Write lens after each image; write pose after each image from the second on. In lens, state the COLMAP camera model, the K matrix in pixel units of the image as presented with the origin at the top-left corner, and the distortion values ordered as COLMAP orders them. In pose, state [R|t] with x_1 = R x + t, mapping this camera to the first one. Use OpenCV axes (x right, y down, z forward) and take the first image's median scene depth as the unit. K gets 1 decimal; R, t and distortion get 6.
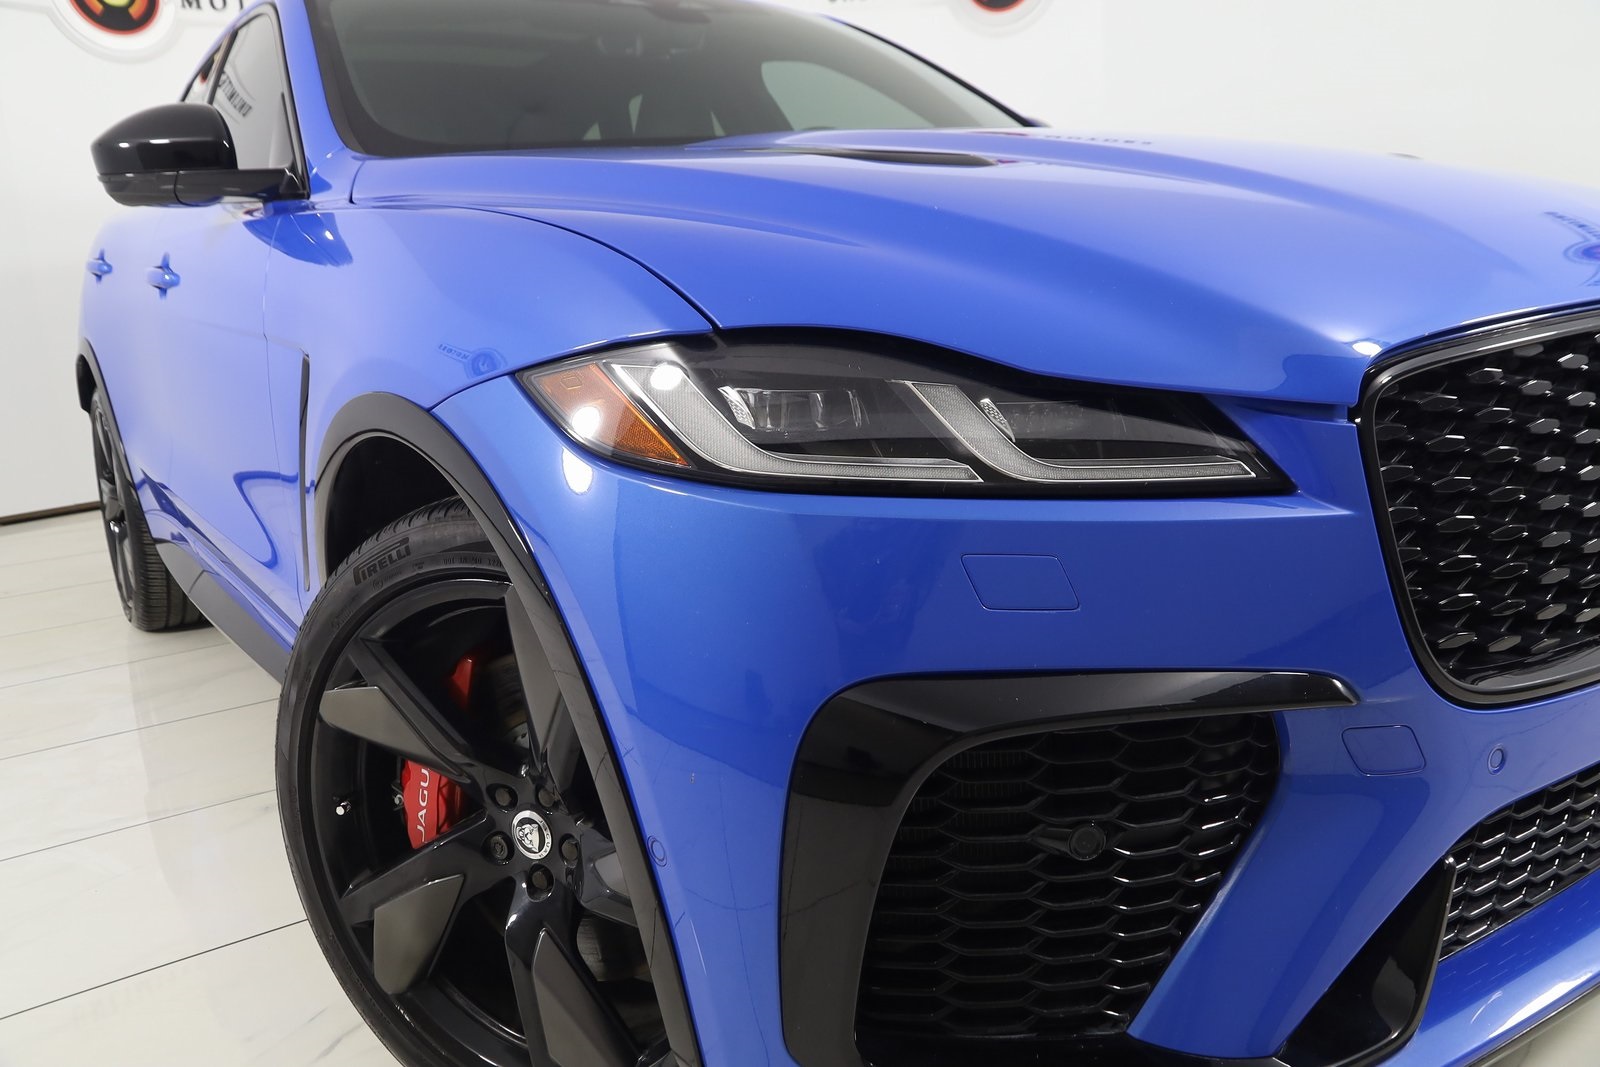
lens RADIAL K [[1238.8, 0, 800.0], [0, 1238.8, 533.5], [0, 0, 1]] dist [-0.065958, 0.072491]
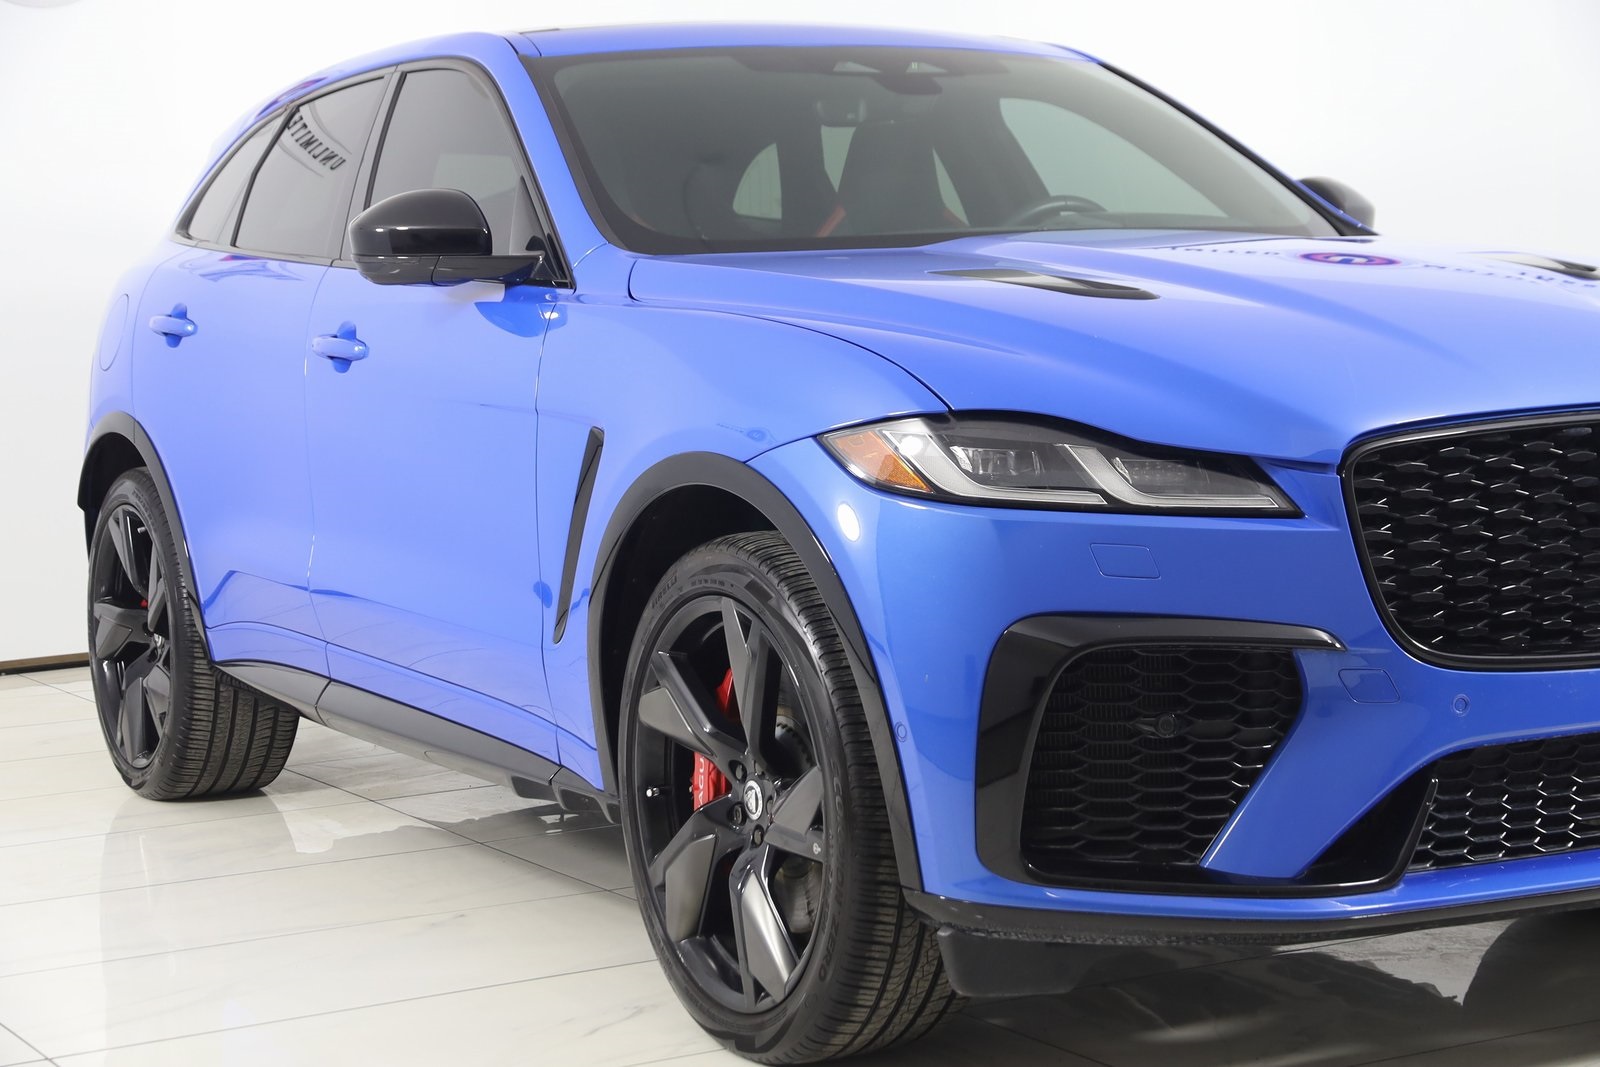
lens RADIAL K [[2700.1, 0, 800.0], [0, 2700.1, 533.5], [0, 0, 1]] dist [0.071089, 0.002150]
pose [[0.994119, 0.031335, -0.103658, 0.107555], [-0.044947, 0.990270, -0.131704, 0.466360], [0.098522, 0.135588, 0.985855, -2.471825]]
